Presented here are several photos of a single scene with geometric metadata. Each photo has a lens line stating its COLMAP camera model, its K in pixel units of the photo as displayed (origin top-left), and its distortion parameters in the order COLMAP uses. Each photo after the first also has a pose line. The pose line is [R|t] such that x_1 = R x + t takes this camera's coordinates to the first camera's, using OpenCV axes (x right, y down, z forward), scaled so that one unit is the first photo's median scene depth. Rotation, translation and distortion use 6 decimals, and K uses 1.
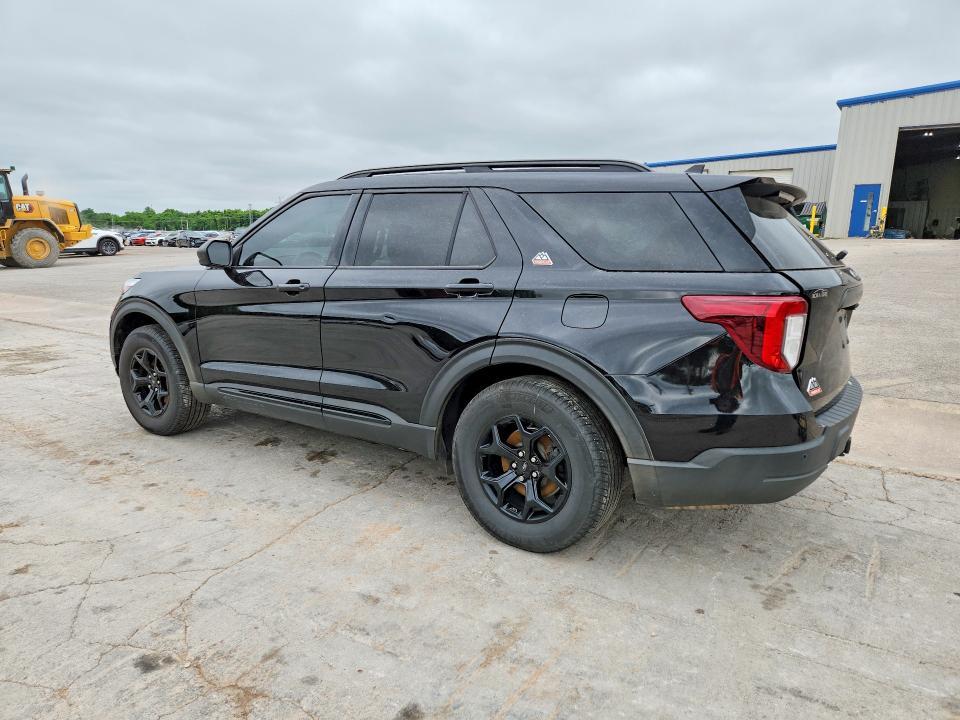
lens RADIAL K [[759.8, 0, 480.0], [0, 759.8, 360.0], [0, 0, 1]] dist [0.013843, 0.006732]
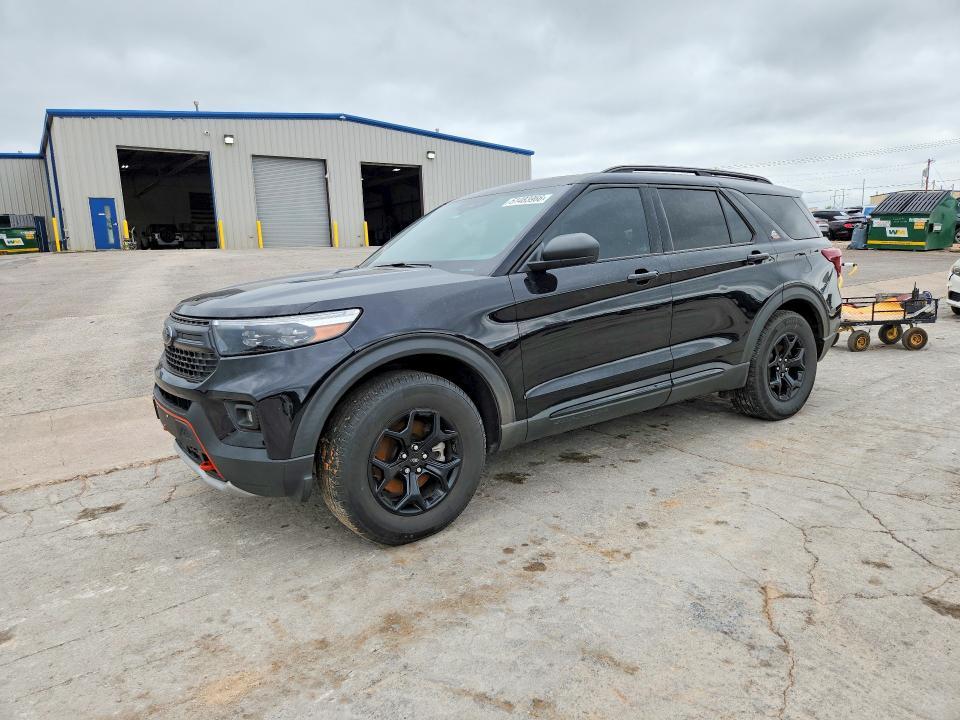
lens RADIAL K [[759.8, 0, 480.0], [0, 759.8, 360.0], [0, 0, 1]] dist [0.013843, 0.006732]
pose [[0.219593, -0.168516, 0.960927, -1.014753], [0.196220, 0.972470, 0.125700, -0.123591], [-0.955655, 0.160950, 0.246614, 0.765565]]
